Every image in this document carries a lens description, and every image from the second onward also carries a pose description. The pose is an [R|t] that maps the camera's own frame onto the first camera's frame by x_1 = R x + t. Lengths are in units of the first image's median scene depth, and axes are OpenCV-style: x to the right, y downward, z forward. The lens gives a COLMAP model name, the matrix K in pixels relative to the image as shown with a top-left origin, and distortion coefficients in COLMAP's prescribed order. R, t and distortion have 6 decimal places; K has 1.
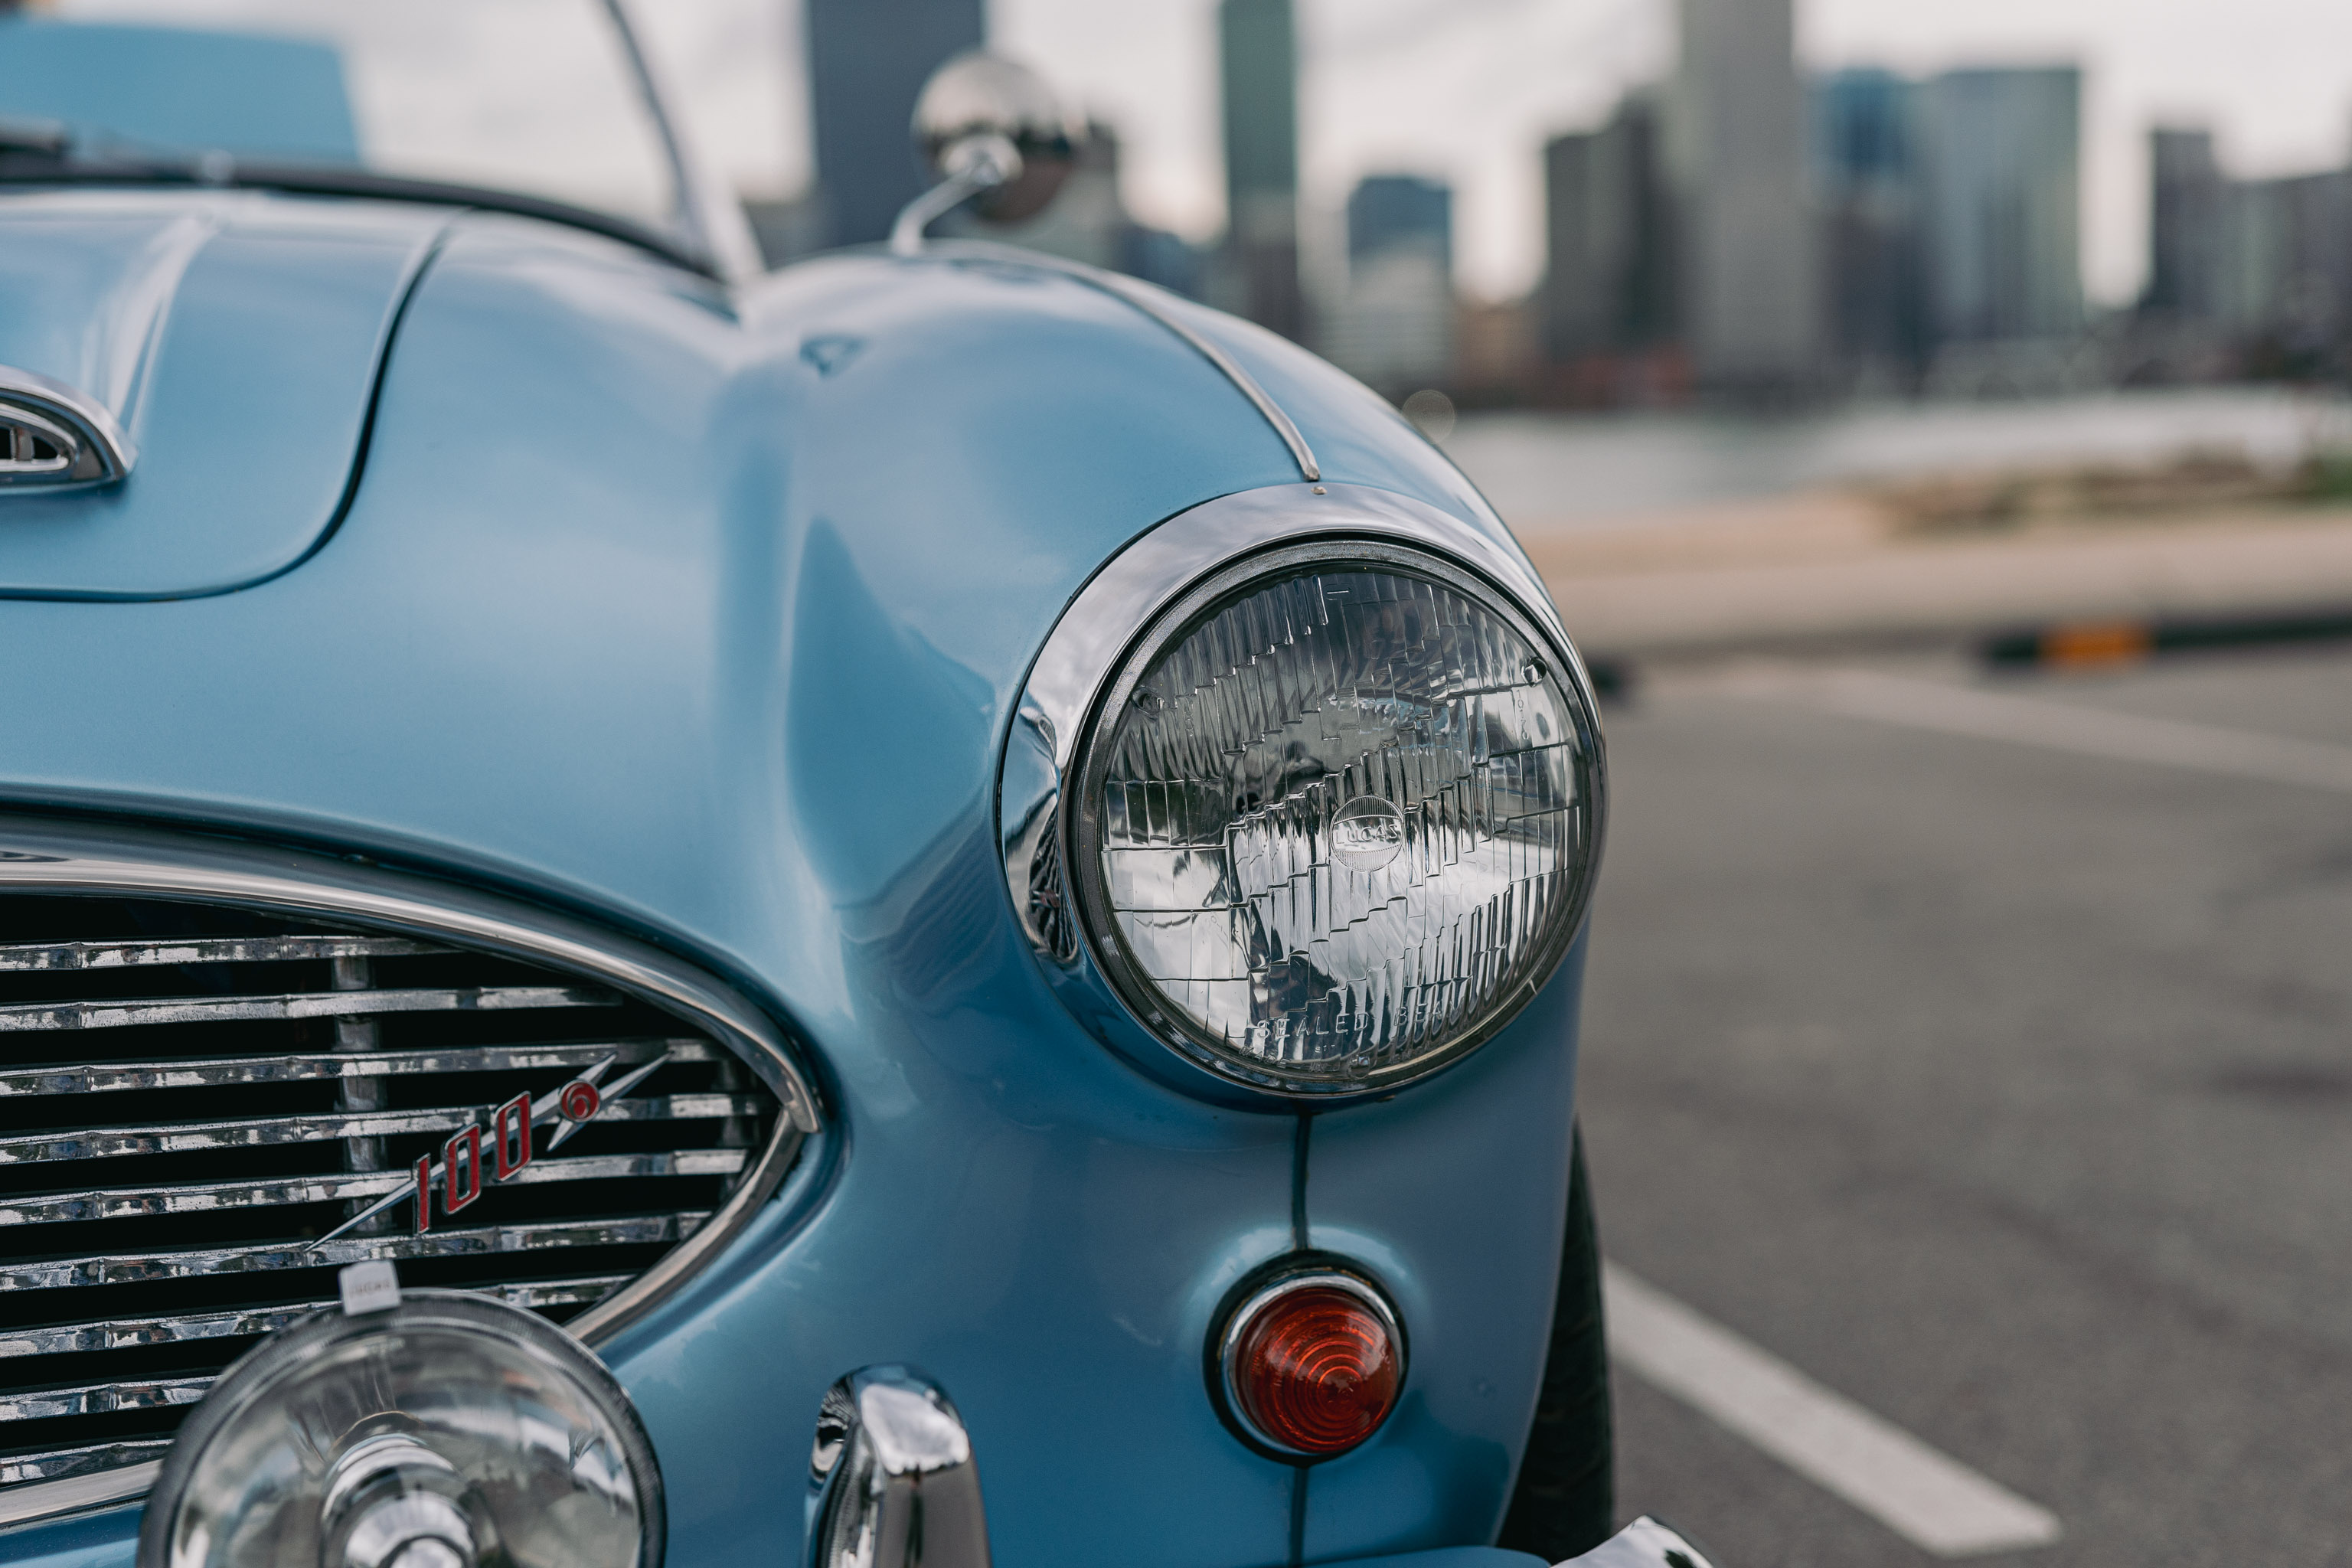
lens RADIAL K [[3337.3, 0, 1176.0], [0, 3337.3, 784.0], [0, 0, 1]] dist [0.016215, -0.015449]
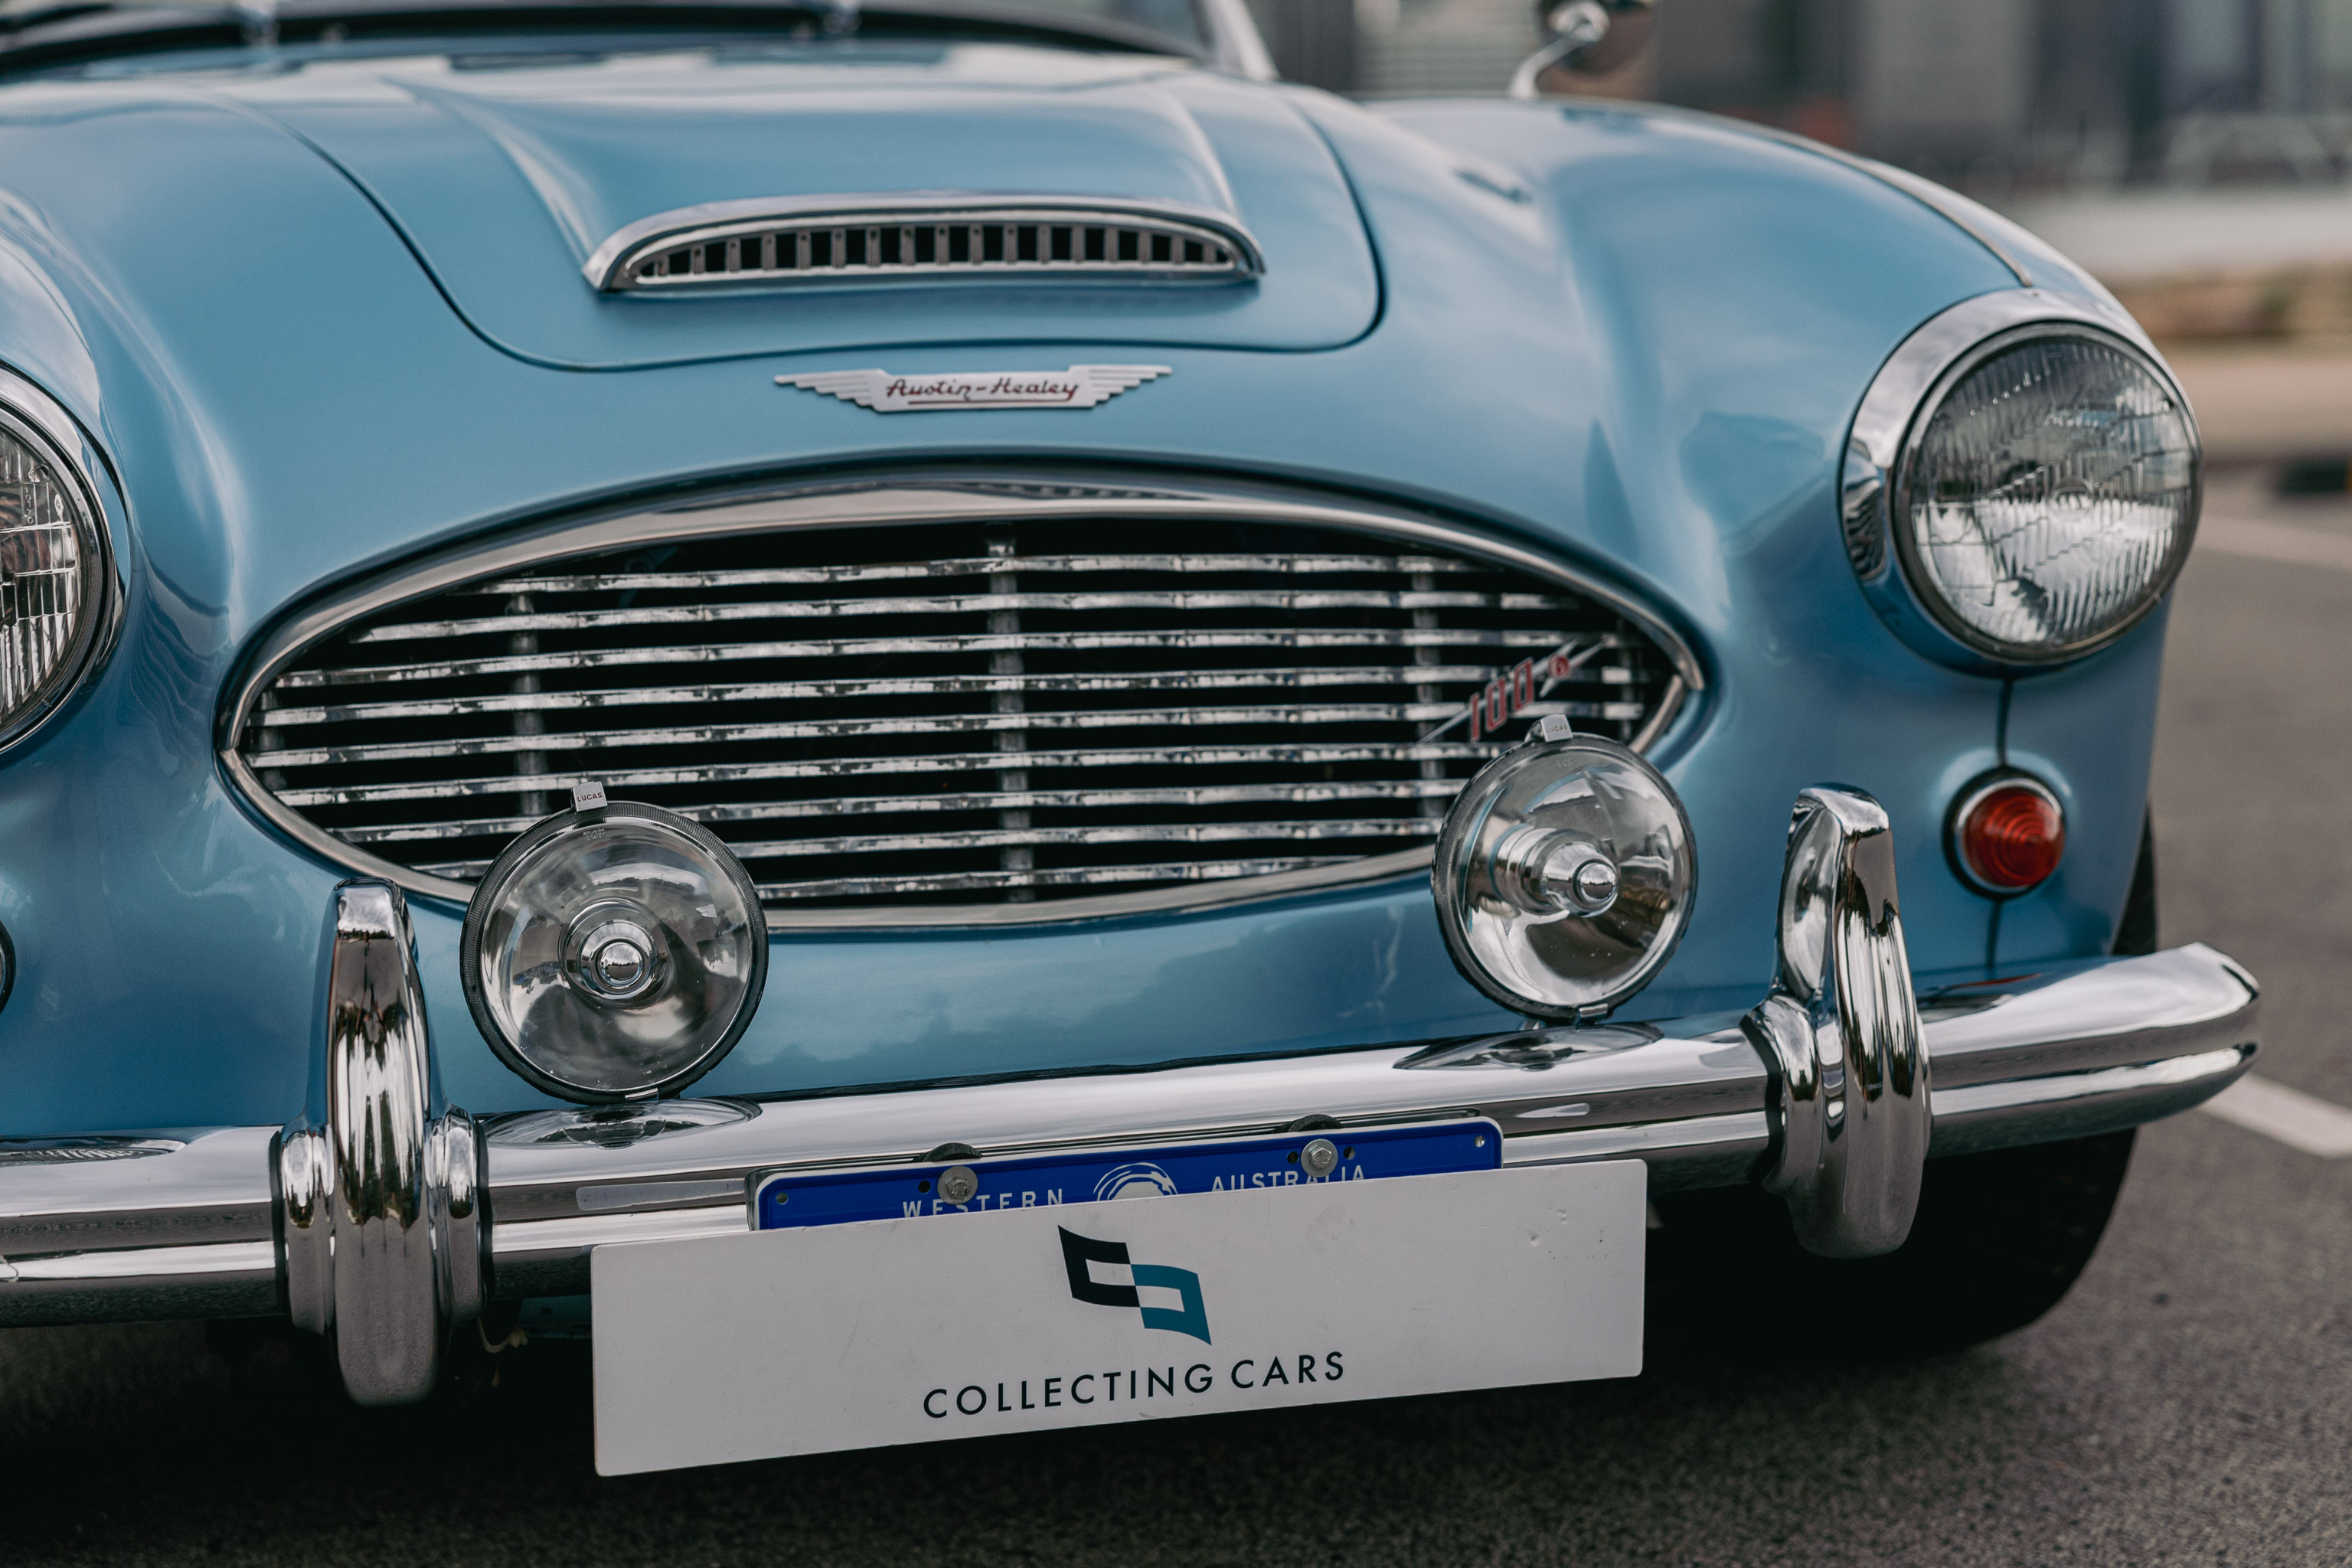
lens RADIAL K [[4301.1, 0, 1176.0], [0, 4301.1, 784.0], [0, 0, 1]] dist [0.008814, -0.204794]
pose [[0.999903, 0.013894, -0.001234, -0.363801], [-0.013855, 0.999526, 0.027477, 0.098191], [0.001615, -0.027457, 0.999622, -1.091454]]
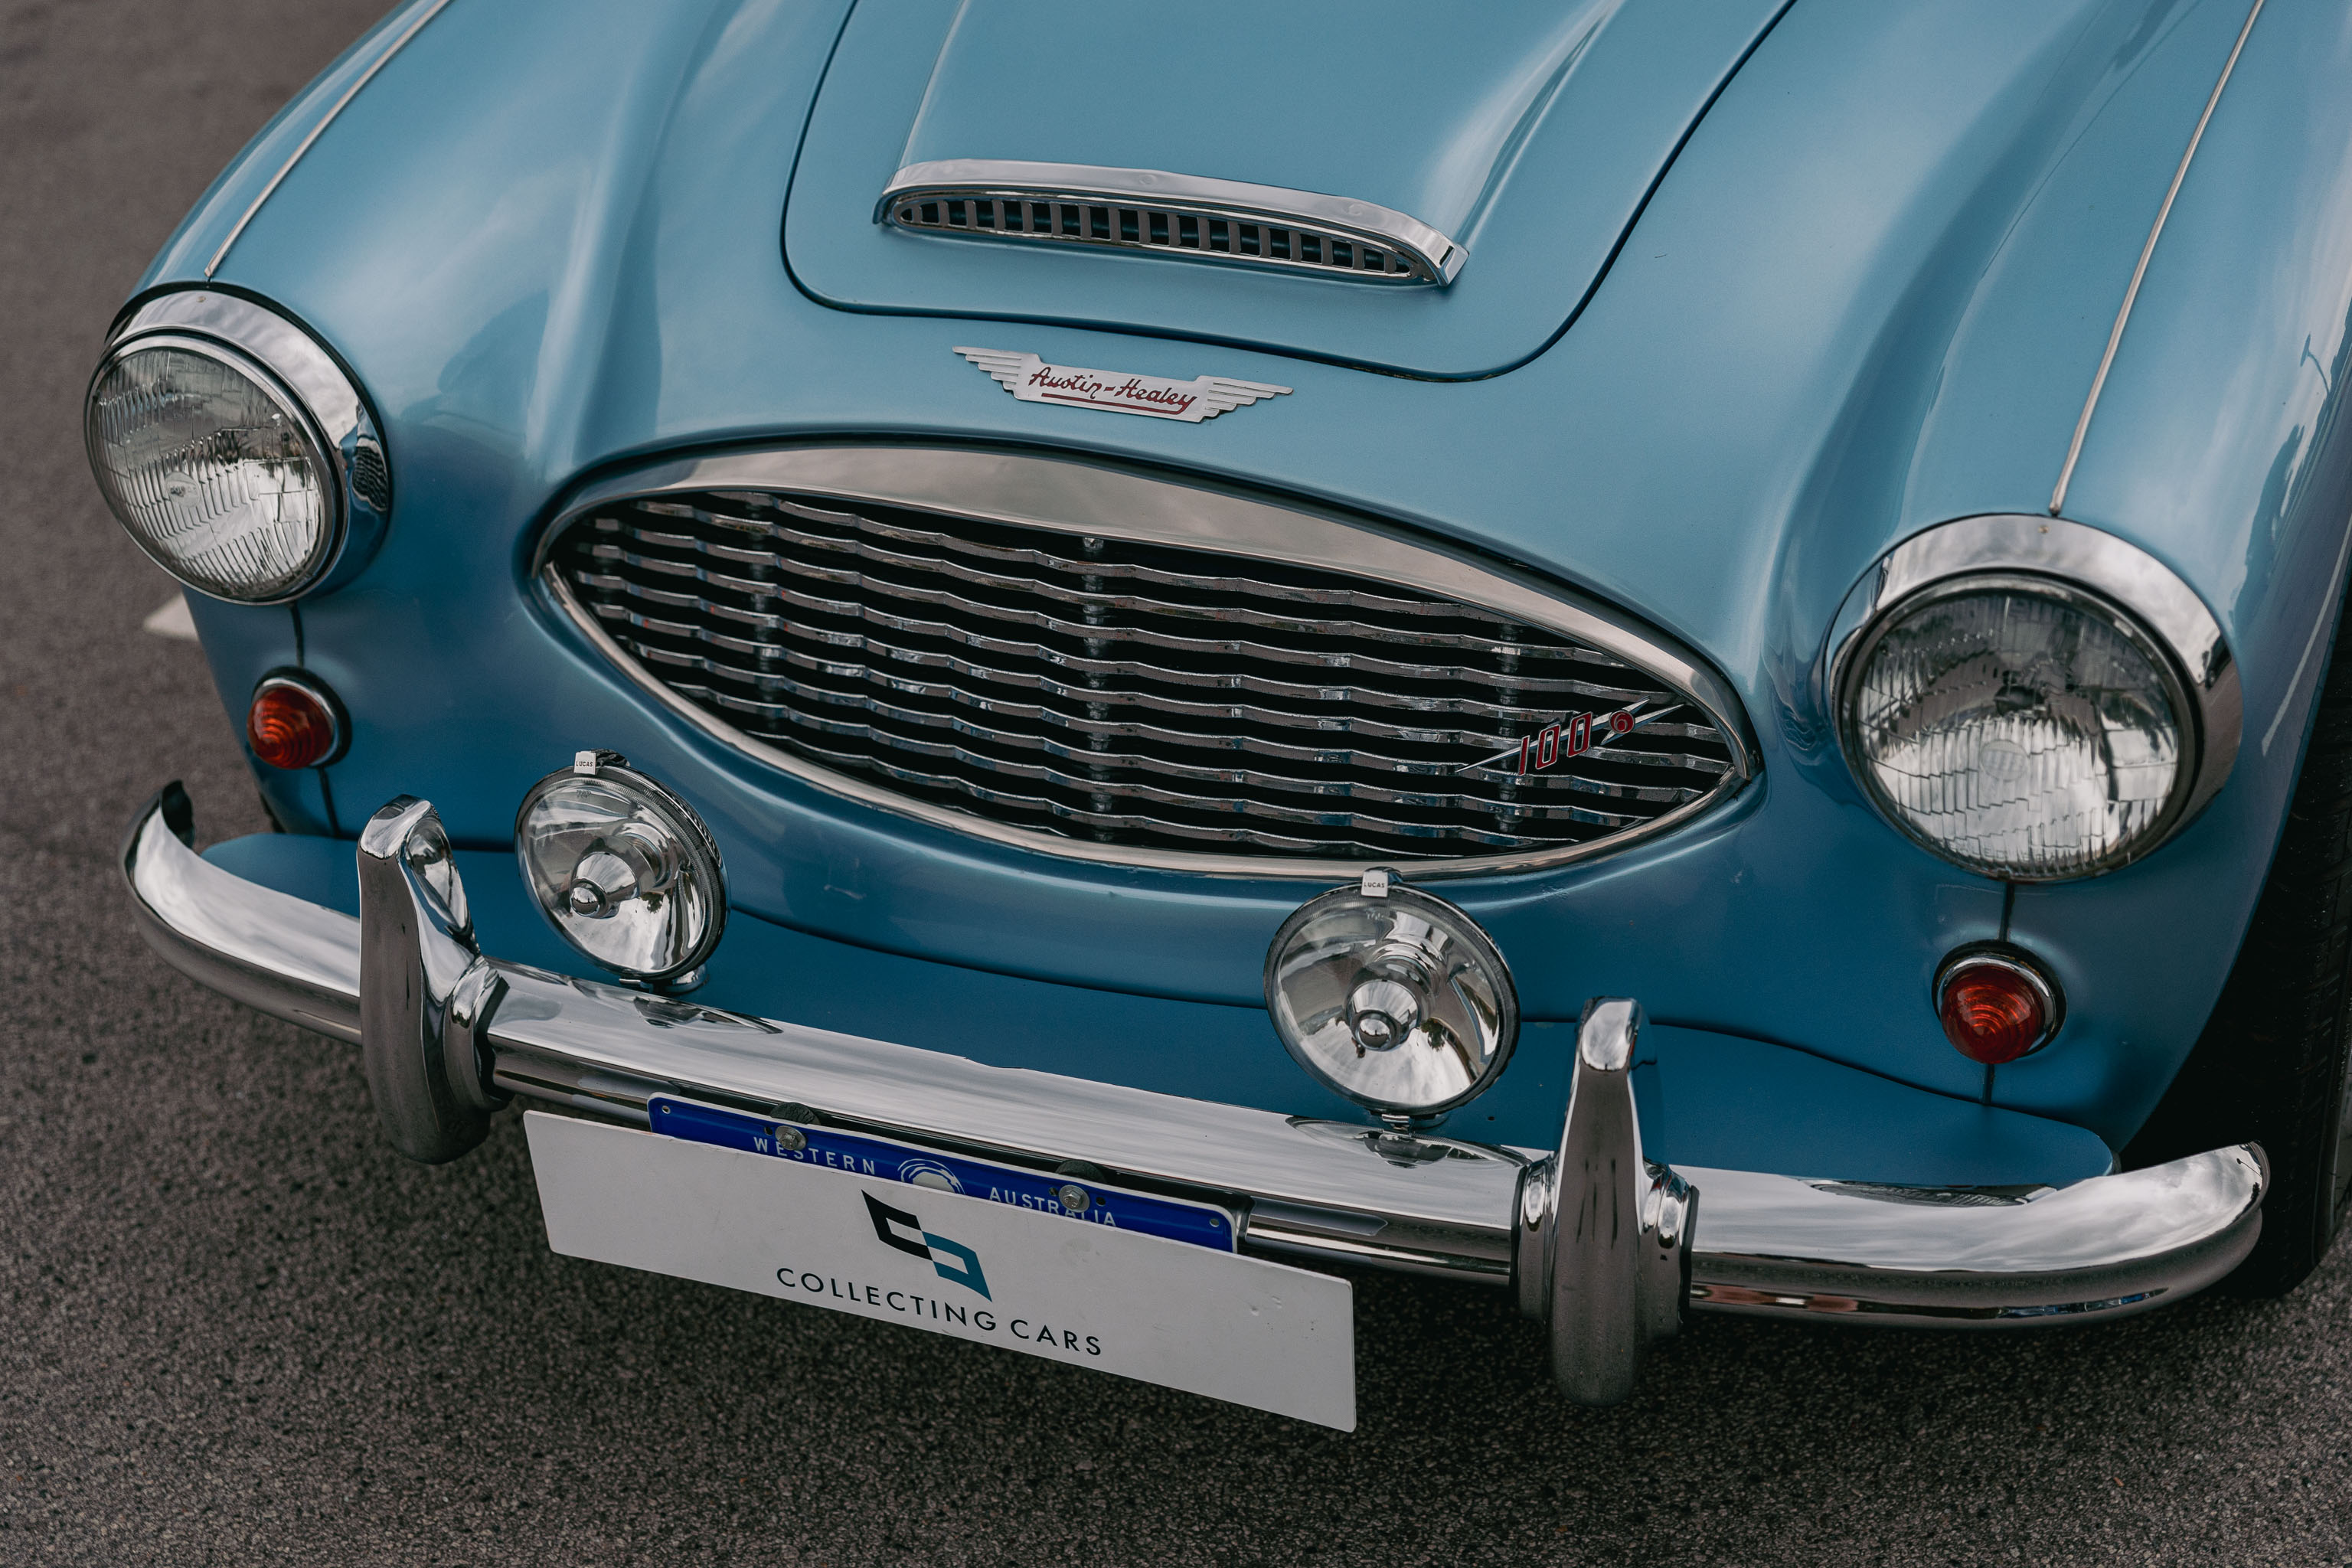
lens RADIAL K [[3337.3, 0, 1176.0], [0, 3337.3, 784.0], [0, 0, 1]] dist [0.016215, -0.015449]
pose [[0.777596, 0.310124, -0.546962, 0.583589], [-0.045757, 0.895504, 0.442694, -0.618721], [0.627097, -0.319210, 0.710531, -0.352517]]
